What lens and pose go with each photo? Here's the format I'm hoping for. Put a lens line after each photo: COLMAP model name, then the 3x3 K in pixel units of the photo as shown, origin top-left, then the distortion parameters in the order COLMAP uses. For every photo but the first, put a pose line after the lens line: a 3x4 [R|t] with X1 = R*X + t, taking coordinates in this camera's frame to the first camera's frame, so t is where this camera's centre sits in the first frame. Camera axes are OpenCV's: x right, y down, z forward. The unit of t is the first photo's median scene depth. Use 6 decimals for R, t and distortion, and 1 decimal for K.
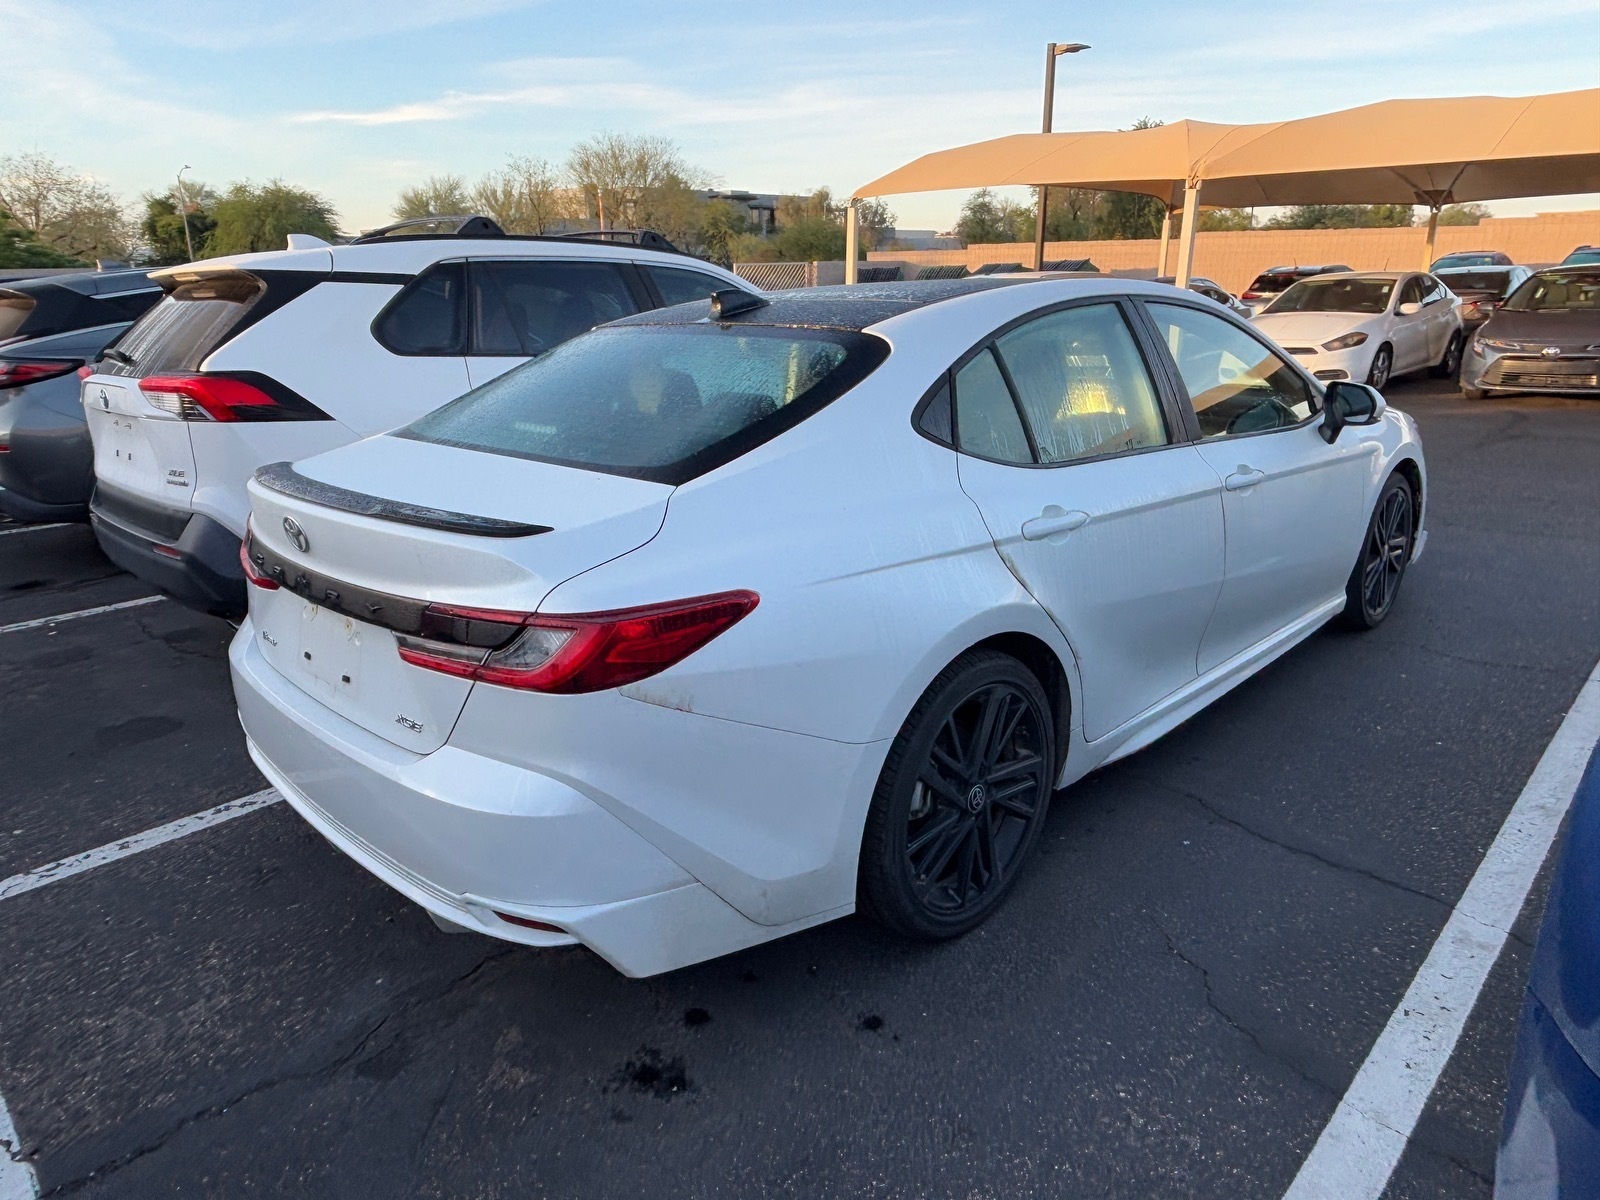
lens RADIAL K [[984.6, 0, 800.0], [0, 984.6, 600.0], [0, 0, 1]] dist [-0.023430, -0.000454]
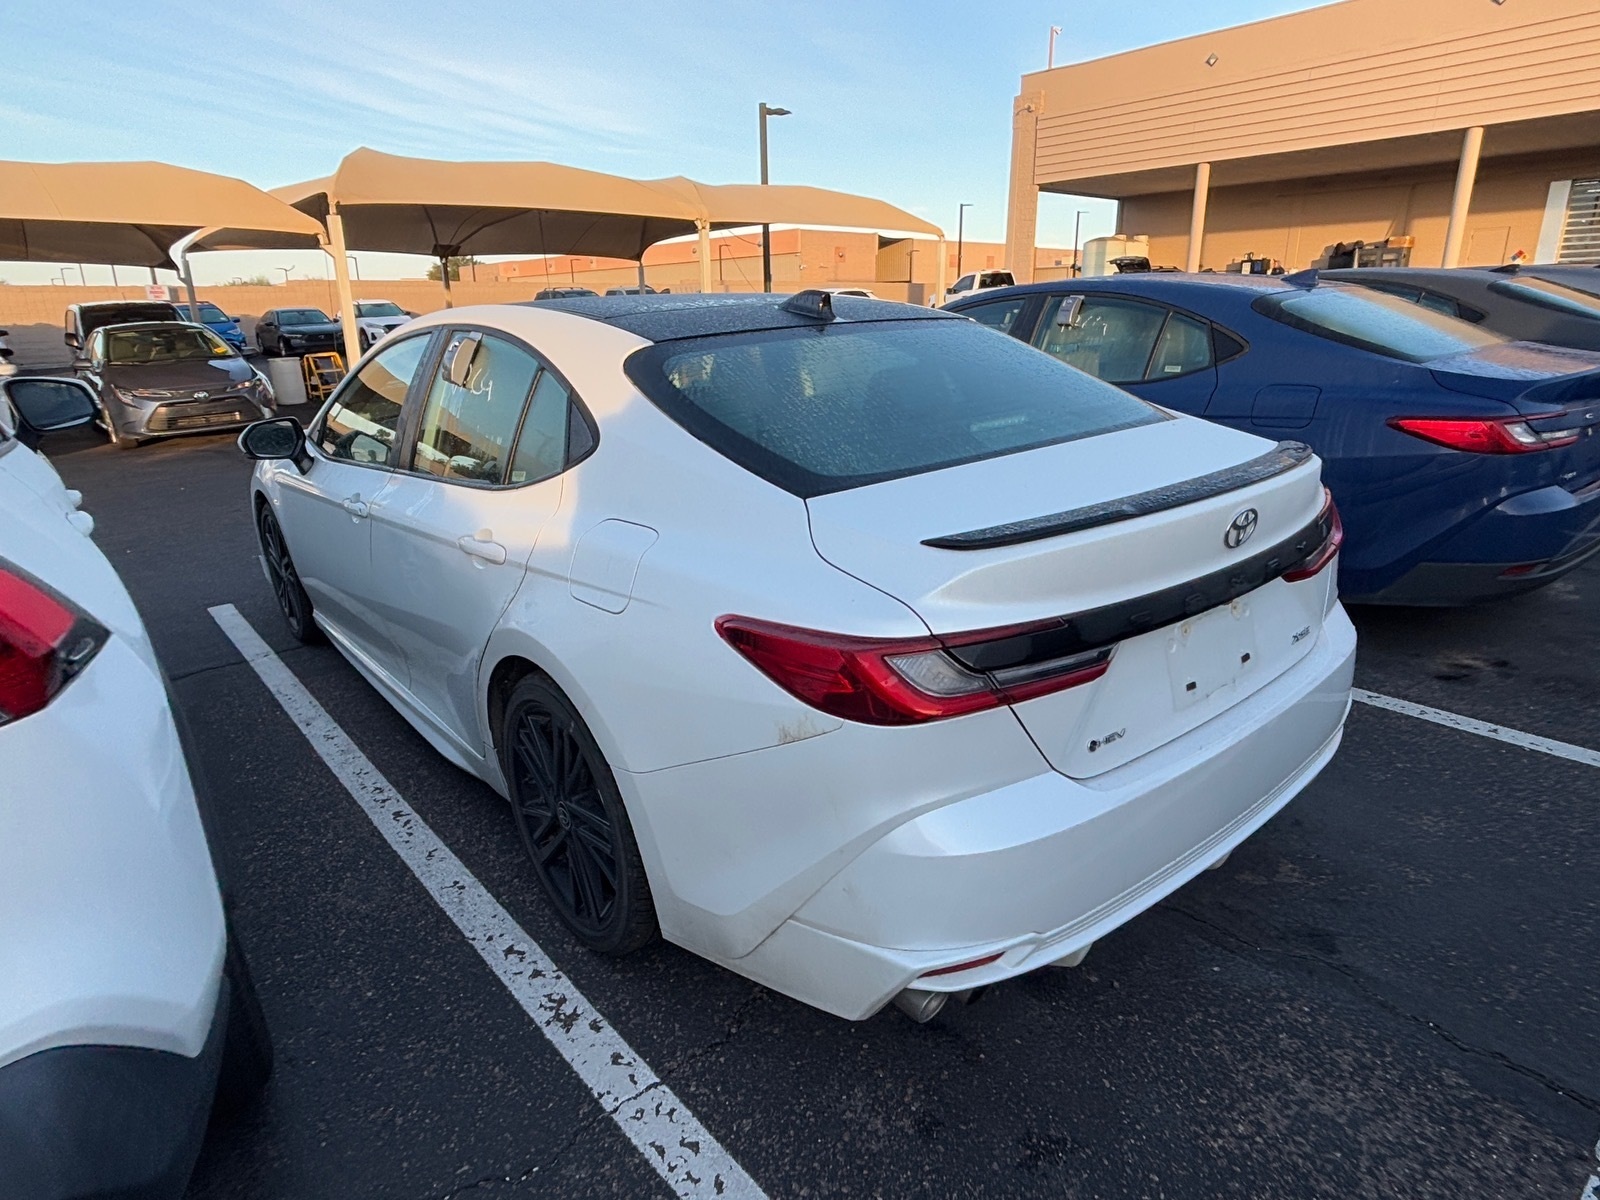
lens RADIAL K [[888.1, 0, 800.0], [0, 888.1, 600.0], [0, 0, 1]] dist [-0.020512, 0.000378]
pose [[0.146196, -0.298218, 0.943235, -1.258058], [0.332434, 0.912841, 0.237083, -0.310129], [-0.931726, 0.278903, 0.232592, 1.111819]]
